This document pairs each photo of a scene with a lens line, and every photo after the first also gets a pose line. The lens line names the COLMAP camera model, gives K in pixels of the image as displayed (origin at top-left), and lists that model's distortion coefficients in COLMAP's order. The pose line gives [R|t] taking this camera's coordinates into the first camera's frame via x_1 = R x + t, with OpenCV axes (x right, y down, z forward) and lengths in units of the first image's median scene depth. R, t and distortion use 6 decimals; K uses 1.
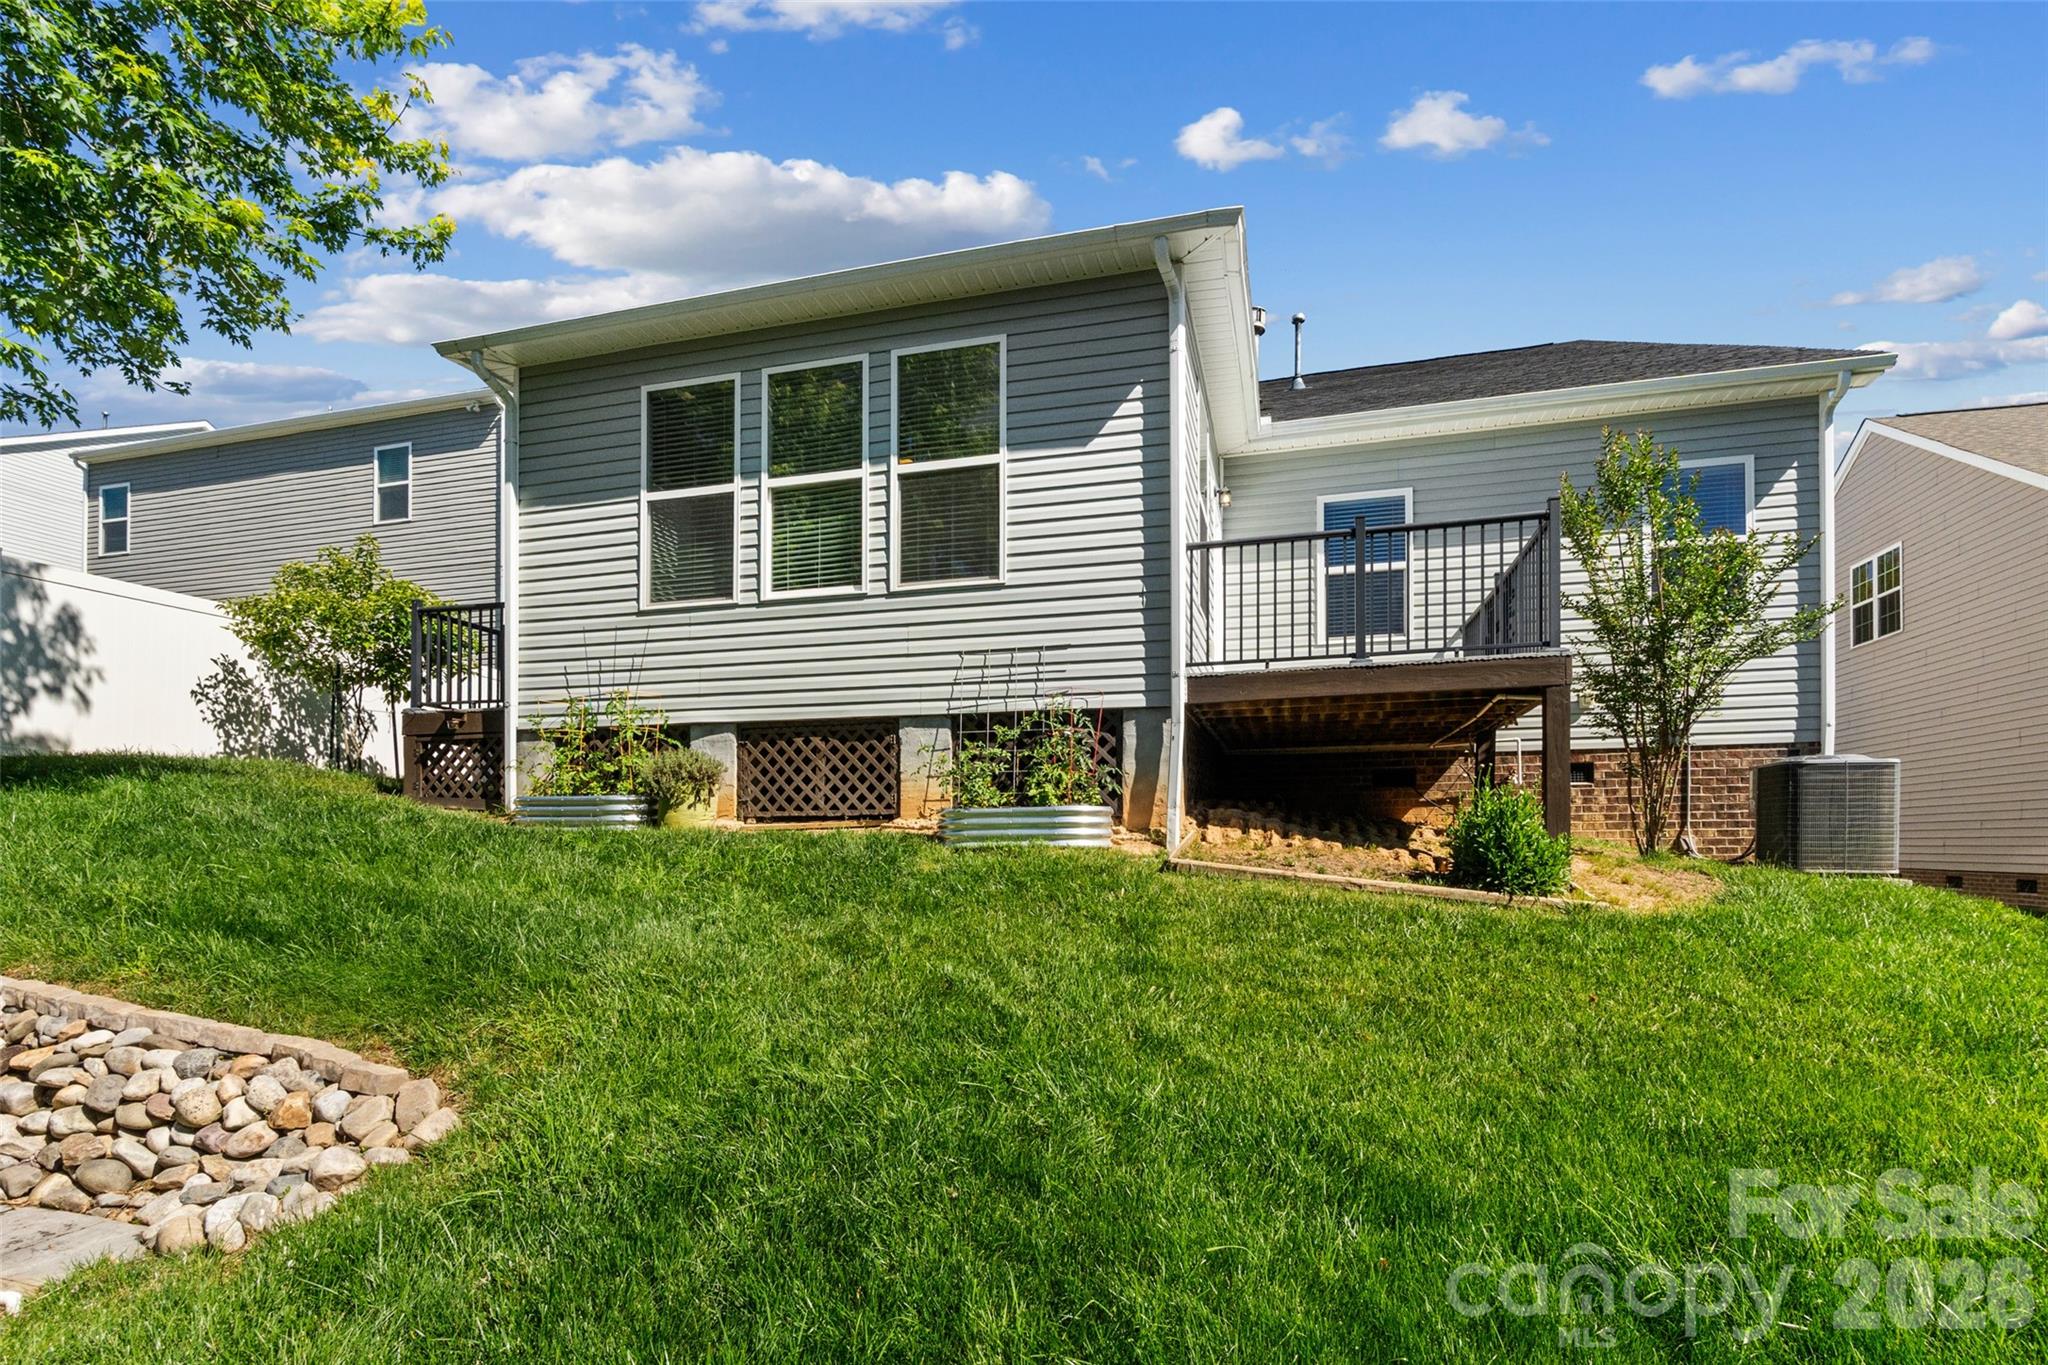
lens RADIAL K [[957.5, 0, 1024.1], [0, 957.5, 697.9], [0, 0, 1]] dist [-0.001051, -0.000013]
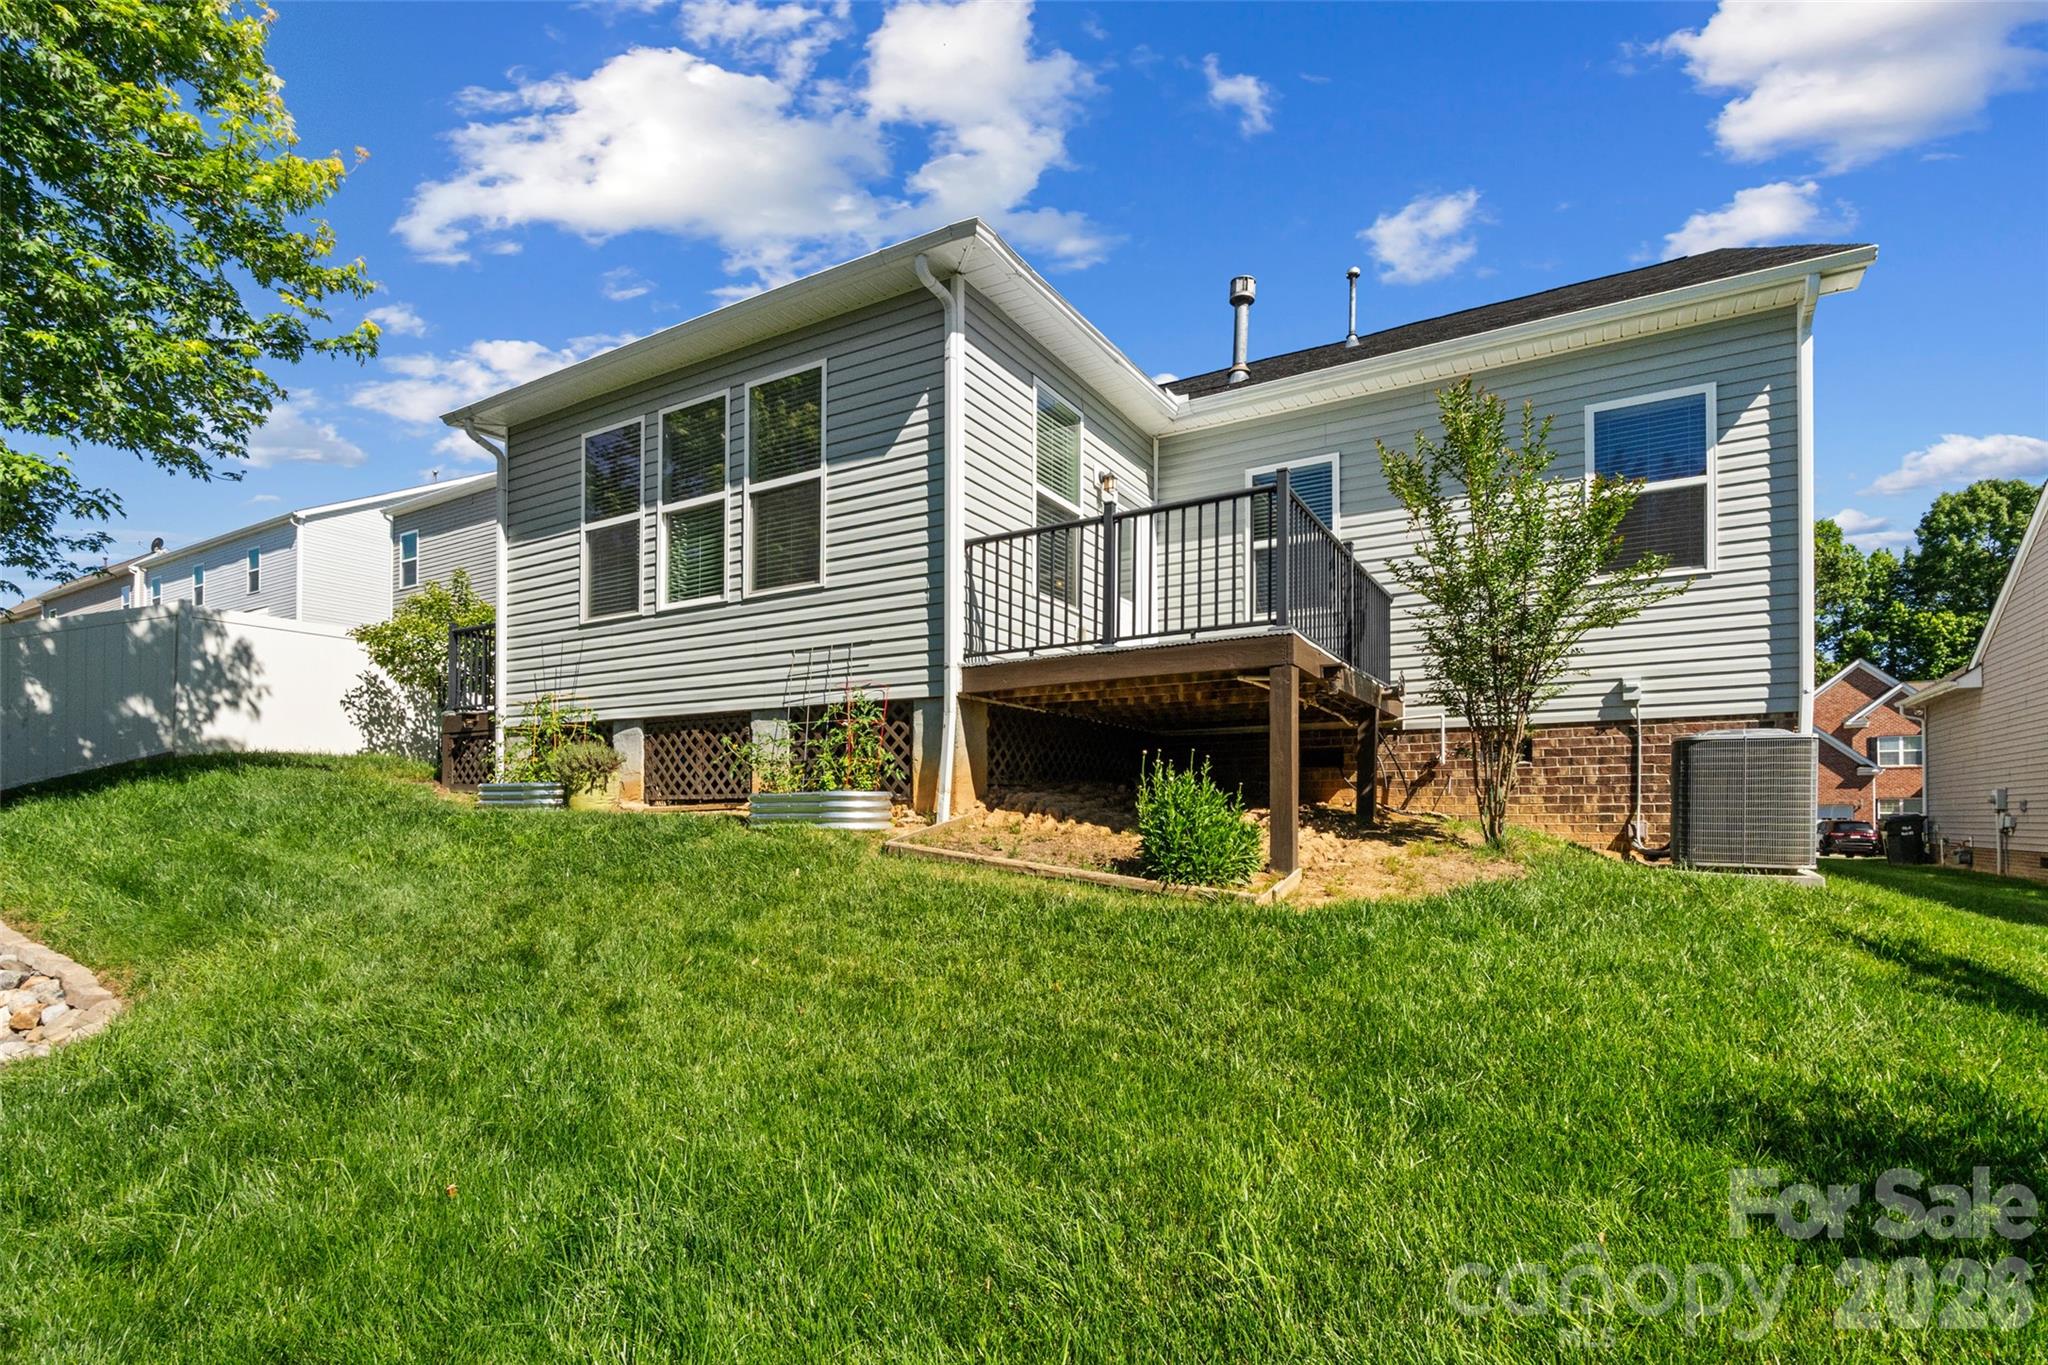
lens RADIAL K [[951.7, 0, 1029.0], [0, 951.7, 671.3], [0, 0, 1]] dist [-0.000921, -0.000041]
pose [[0.966427, -0.034192, -0.254656, 0.444702], [0.032755, 0.999415, -0.009882, -0.004304], [0.254844, 0.001209, 0.966981, 0.008612]]
